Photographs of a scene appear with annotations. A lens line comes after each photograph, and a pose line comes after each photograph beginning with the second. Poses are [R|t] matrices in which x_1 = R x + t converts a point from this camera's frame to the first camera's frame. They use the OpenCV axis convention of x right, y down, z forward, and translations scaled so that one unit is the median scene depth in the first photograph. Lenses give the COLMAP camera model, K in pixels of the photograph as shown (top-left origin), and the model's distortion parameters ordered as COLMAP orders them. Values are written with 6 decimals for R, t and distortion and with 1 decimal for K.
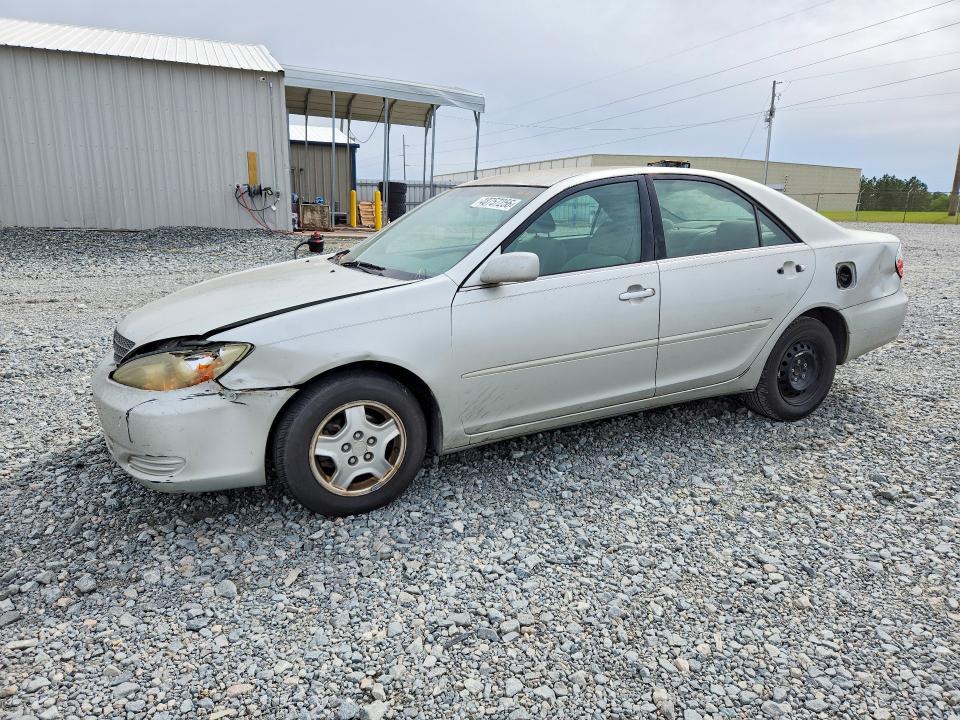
lens RADIAL K [[670.6, 0, 480.3], [0, 670.6, 359.3], [0, 0, 1]] dist [0.019315, -0.012621]
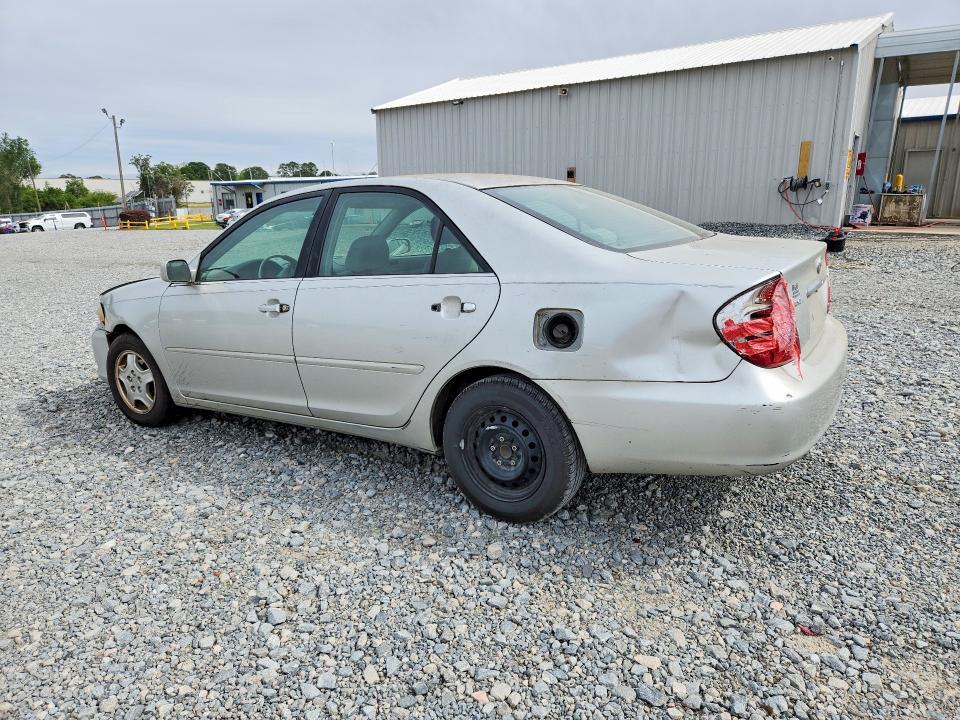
lens RADIAL K [[670.6, 0, 483.5], [0, 670.6, 360.3], [0, 0, 1]] dist [0.019315, -0.012621]
pose [[0.477673, 0.179787, -0.859945, 0.309820], [-0.164121, 0.979866, 0.113694, -0.045538], [0.863072, 0.086826, 0.497562, 0.182590]]
